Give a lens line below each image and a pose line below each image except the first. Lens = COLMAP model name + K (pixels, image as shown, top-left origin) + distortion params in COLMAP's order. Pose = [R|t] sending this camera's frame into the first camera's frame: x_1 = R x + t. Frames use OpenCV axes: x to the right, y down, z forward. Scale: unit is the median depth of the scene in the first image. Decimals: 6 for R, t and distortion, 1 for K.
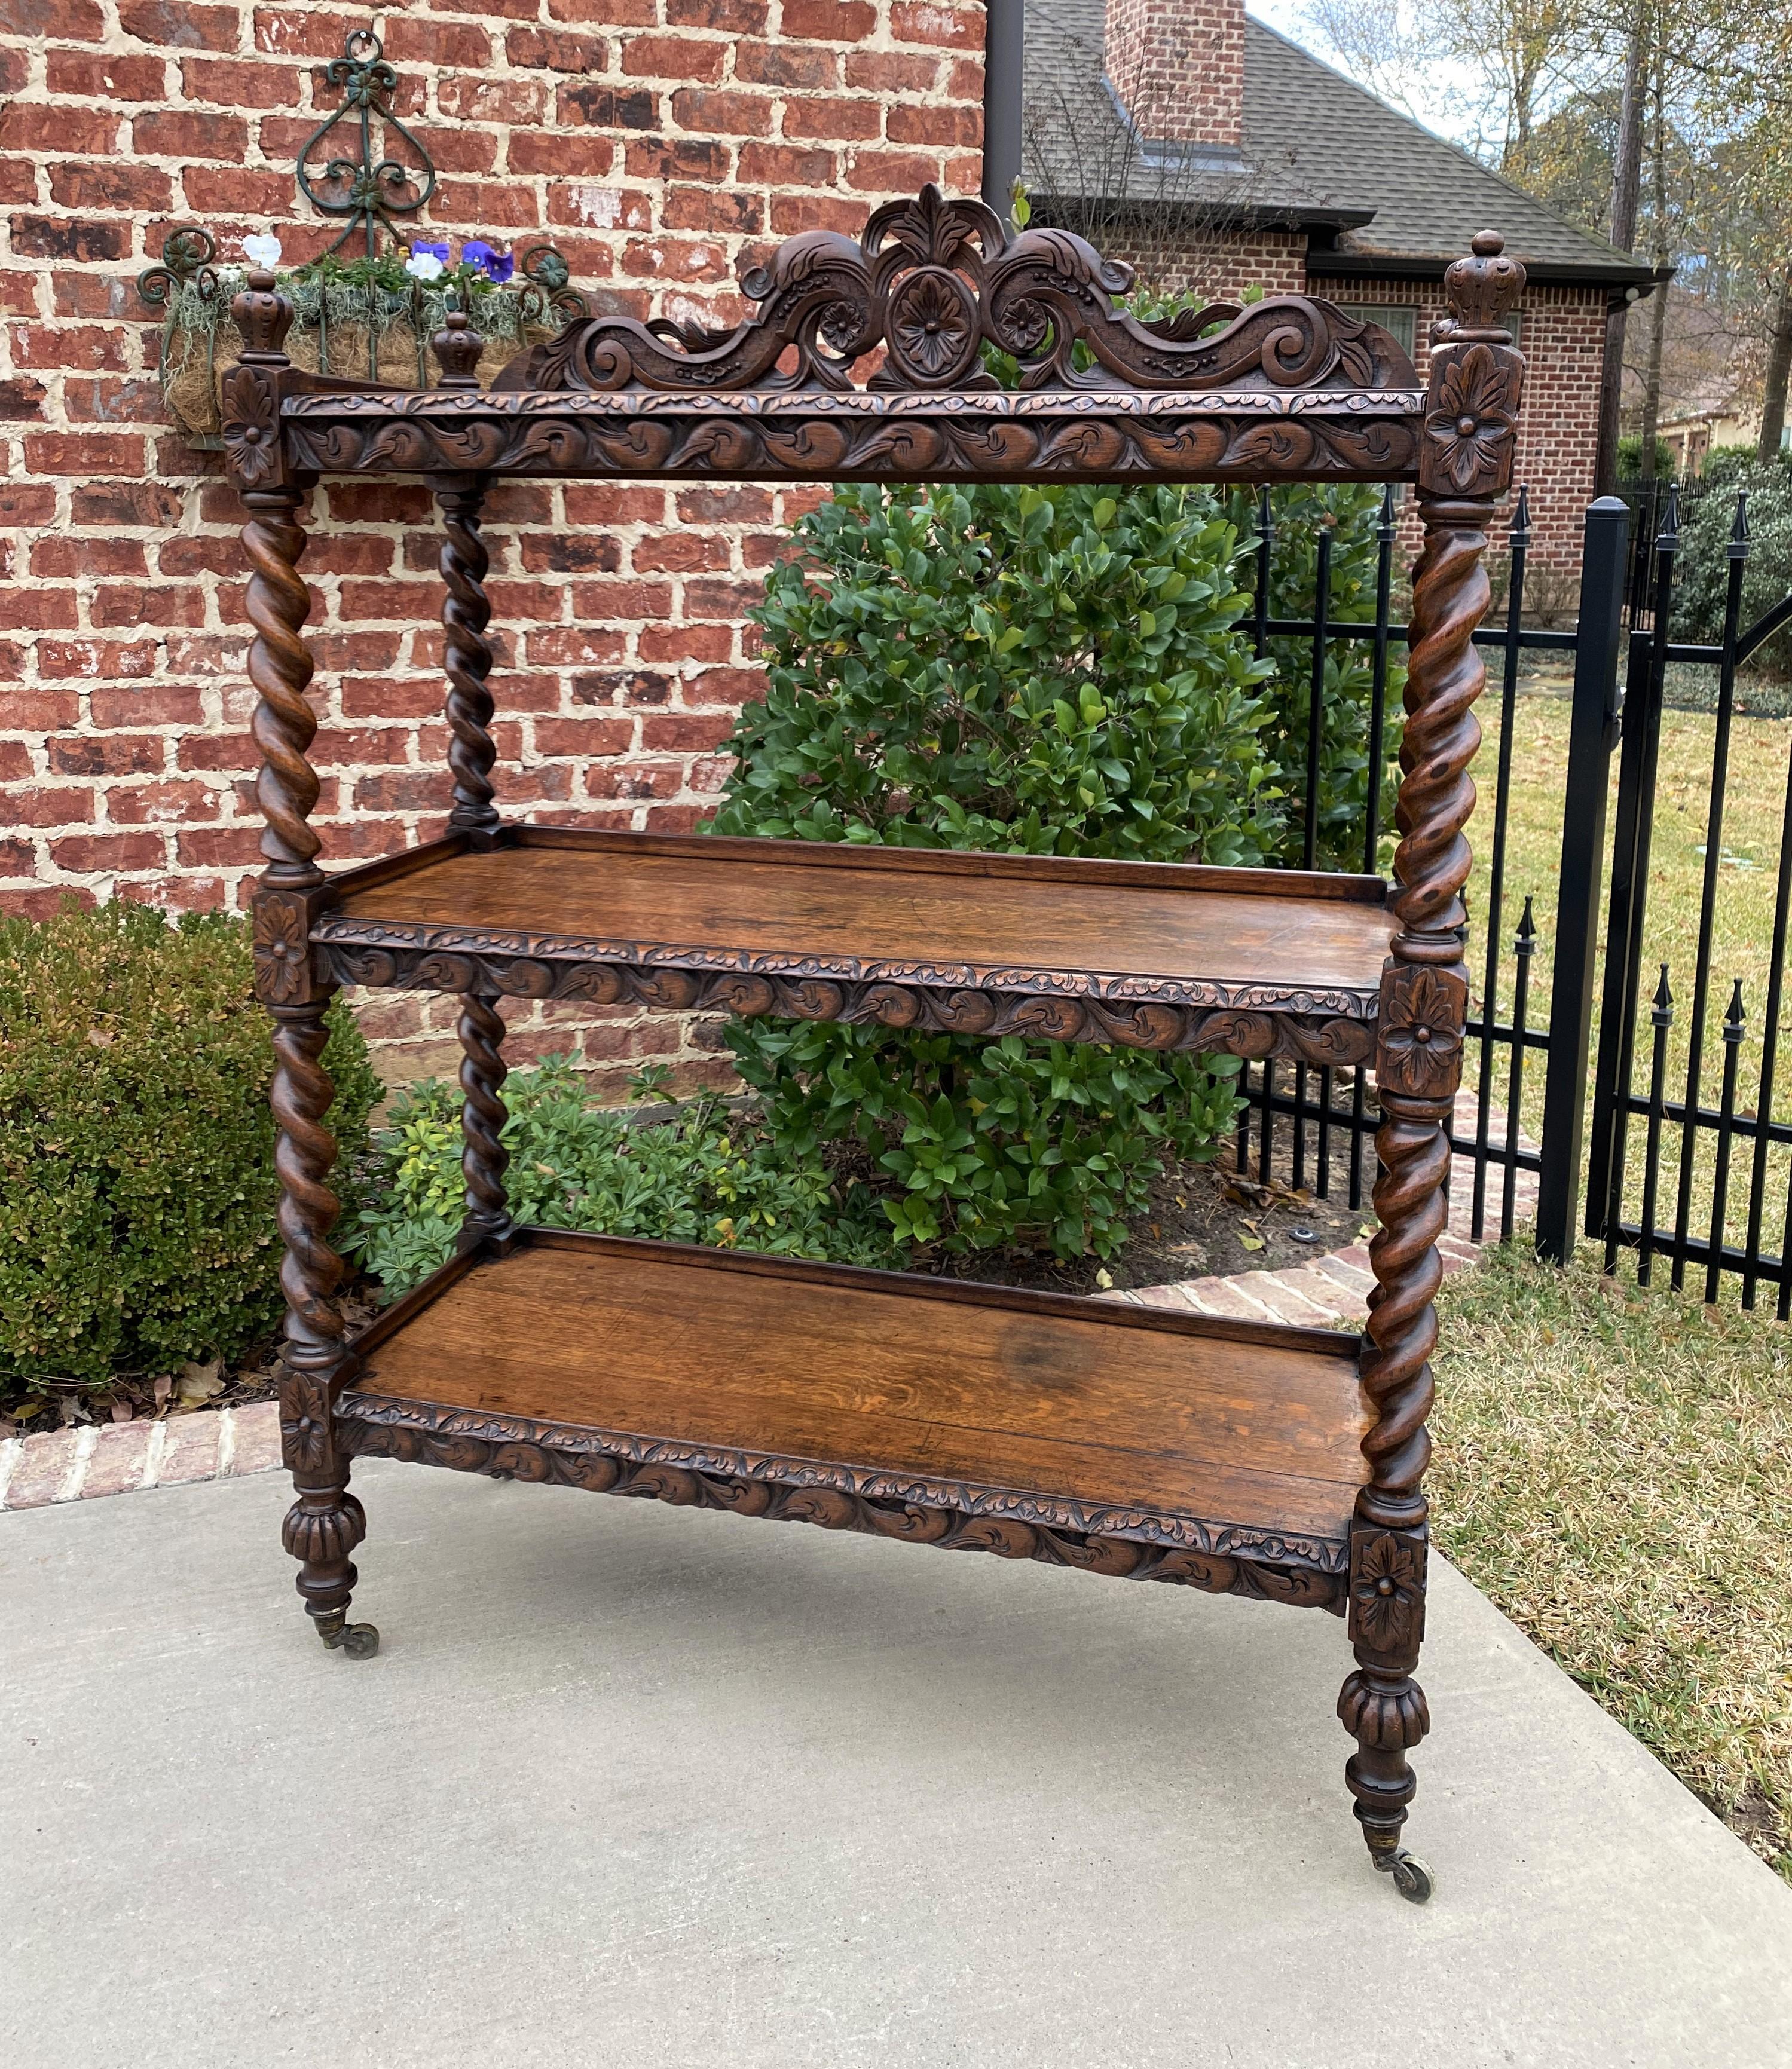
lens RADIAL K [[2123.3, 0, 912.2], [0, 2123.3, 1030.7], [0, 0, 1]] dist [0.022447, 0.000000]
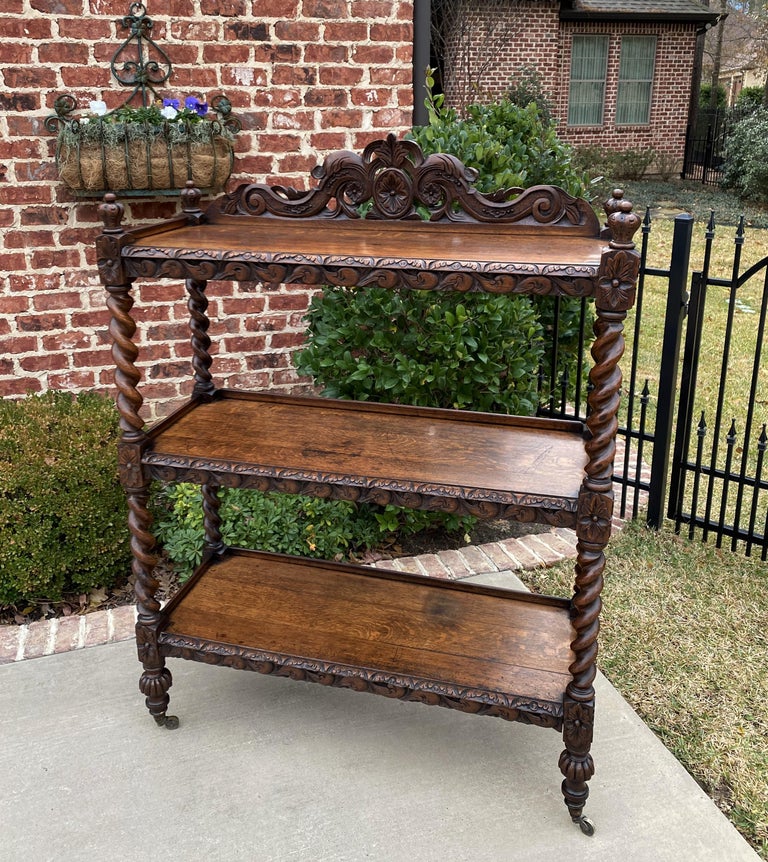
lens RADIAL K [[940.3, 0, 379.6], [0, 940.3, 432.0], [0, 0, 1]] dist [0.024906, 0.000000]
pose [[0.999909, -0.012730, -0.004524, -0.003207], [0.013197, 0.992024, 0.125358, -0.157712], [0.002892, -0.125407, 0.992101, -0.051742]]
